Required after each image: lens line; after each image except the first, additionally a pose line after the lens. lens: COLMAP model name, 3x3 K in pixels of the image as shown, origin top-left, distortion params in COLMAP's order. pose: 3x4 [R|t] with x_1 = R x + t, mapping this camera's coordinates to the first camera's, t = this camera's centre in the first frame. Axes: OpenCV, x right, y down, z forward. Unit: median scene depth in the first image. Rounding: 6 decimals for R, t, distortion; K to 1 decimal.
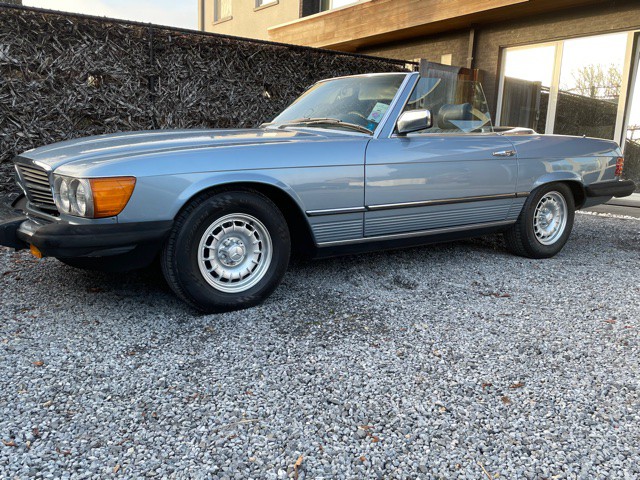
lens RADIAL K [[554.7, 0, 322.5], [0, 554.7, 244.8], [0, 0, 1]] dist [0.070529, -0.058633]
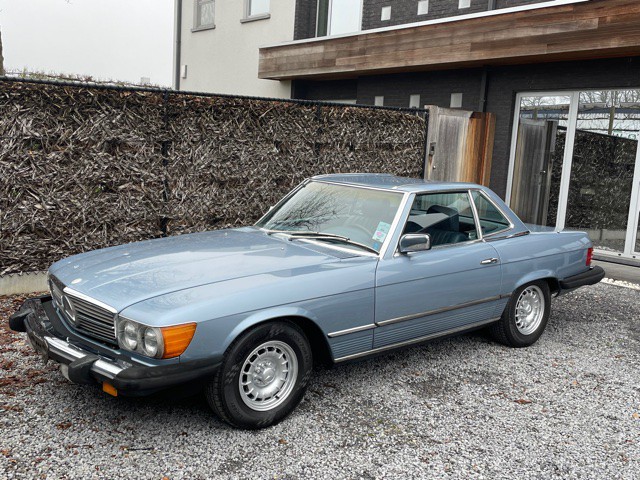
lens RADIAL K [[669.0, 0, 322.9], [0, 669.0, 240.4], [0, 0, 1]] dist [0.071519, 0.000000]
pose [[0.999147, 0.013541, 0.039024, -0.078543], [-0.012428, 0.999513, -0.028626, -0.104053], [-0.039393, 0.028117, 0.998828, -0.198944]]
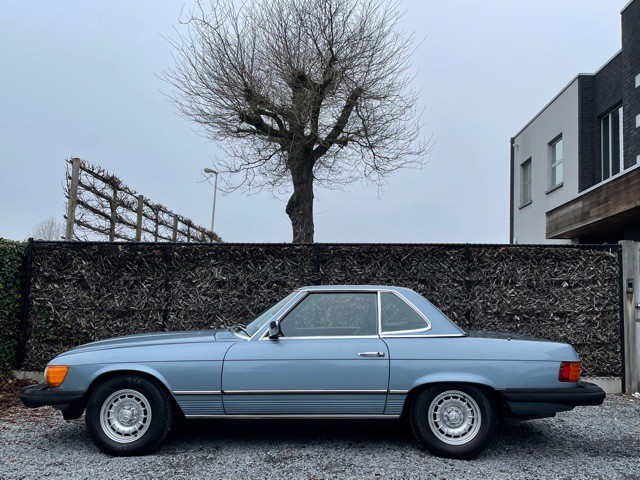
lens RADIAL K [[595.4, 0, 320.3], [0, 595.4, 237.8], [0, 0, 1]] dist [0.057658, 0.000000]
pose [[0.773377, -0.081758, -0.628652, 0.624779], [-0.113502, 0.957768, -0.264192, -0.035418], [0.623703, 0.275673, 0.731436, -0.032067]]
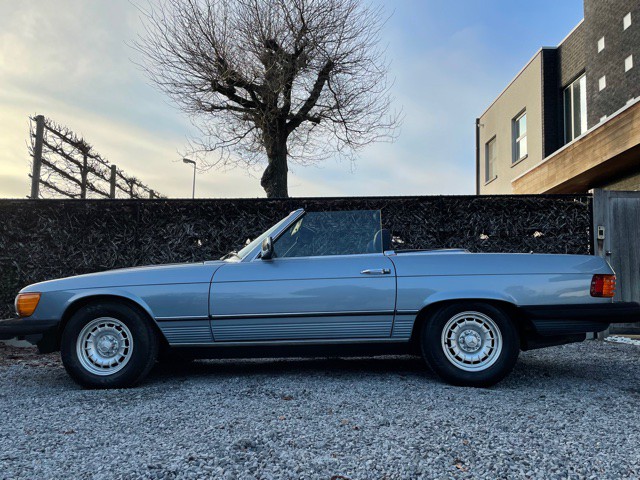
lens RADIAL K [[554.7, 0, 319.2], [0, 554.7, 242.3], [0, 0, 1]] dist [0.070529, -0.058633]
pose [[0.795970, -0.088178, -0.598879, 0.549643], [-0.085821, 0.962902, -0.255841, 0.037446], [0.599221, 0.255038, 0.758874, 0.085345]]
